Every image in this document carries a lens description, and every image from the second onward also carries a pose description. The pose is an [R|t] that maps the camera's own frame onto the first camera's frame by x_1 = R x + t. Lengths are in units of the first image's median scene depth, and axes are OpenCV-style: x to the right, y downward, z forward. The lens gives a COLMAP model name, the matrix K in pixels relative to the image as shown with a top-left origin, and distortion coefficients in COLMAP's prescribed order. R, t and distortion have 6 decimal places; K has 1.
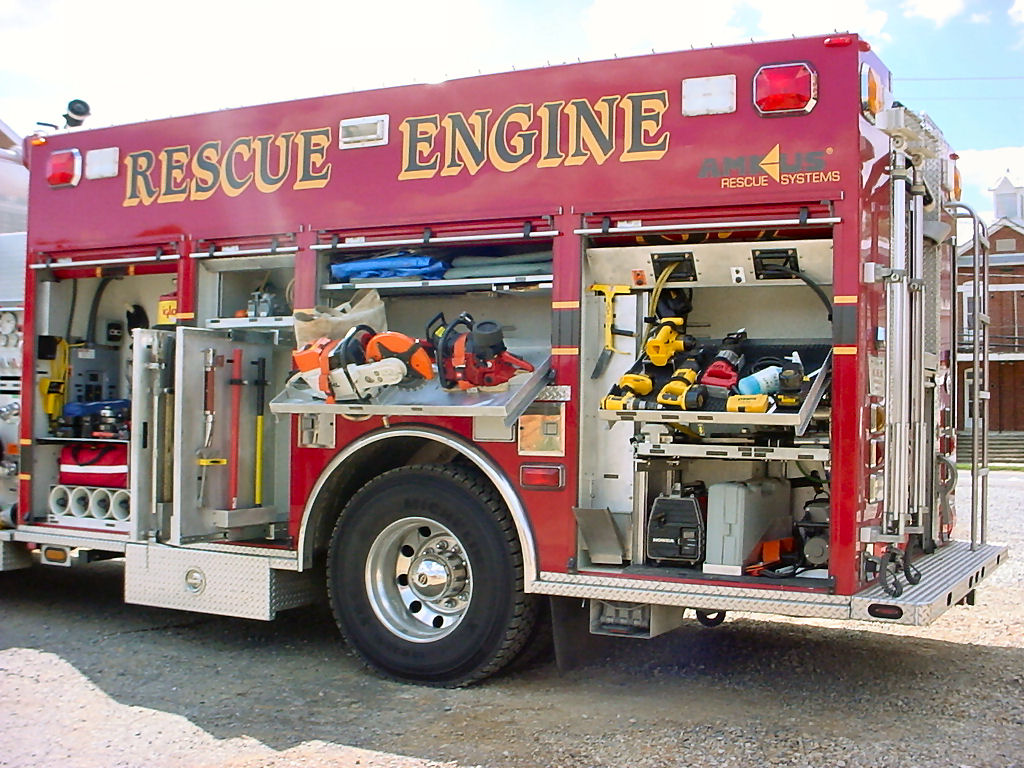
lens RADIAL K [[1257.7, 0, 512.0], [0, 1257.7, 384.0], [0, 0, 1]] dist [-0.245993, 0.385285]
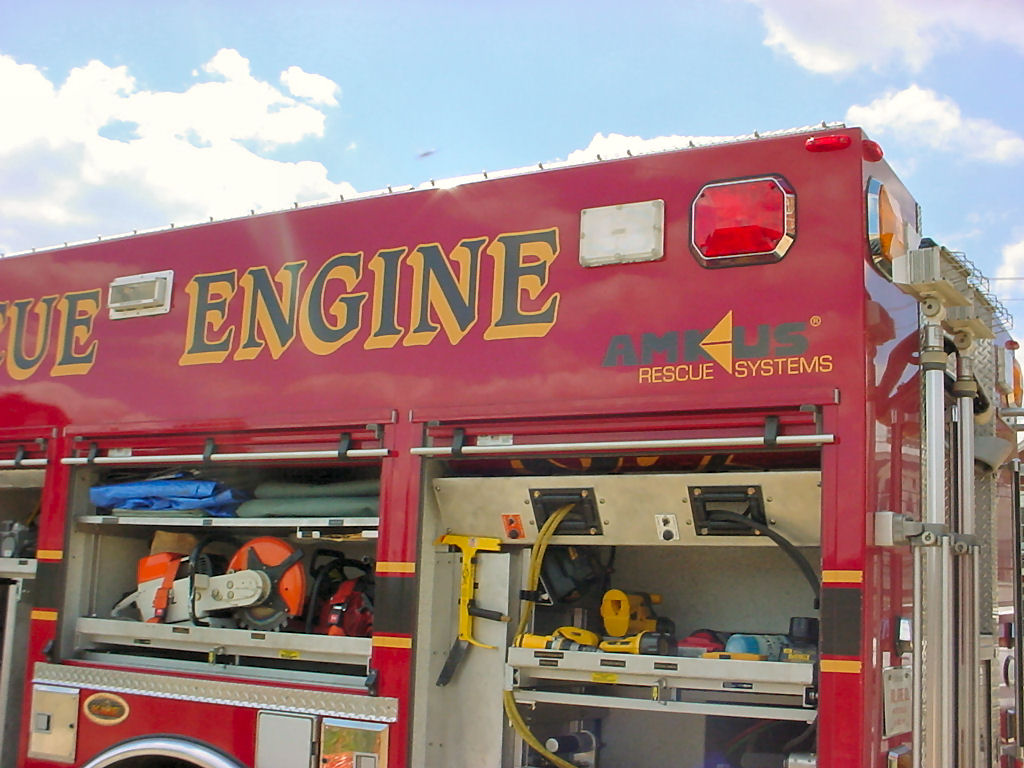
lens RADIAL K [[1297.6, 0, 512.0], [0, 1297.6, 384.0], [0, 0, 1]] dist [-0.242451, 0.381486]
pose [[0.999559, 0.019763, -0.022167, 0.113162], [-0.023072, 0.986747, -0.160620, -0.051312], [0.018698, 0.161060, 0.986767, 0.353326]]
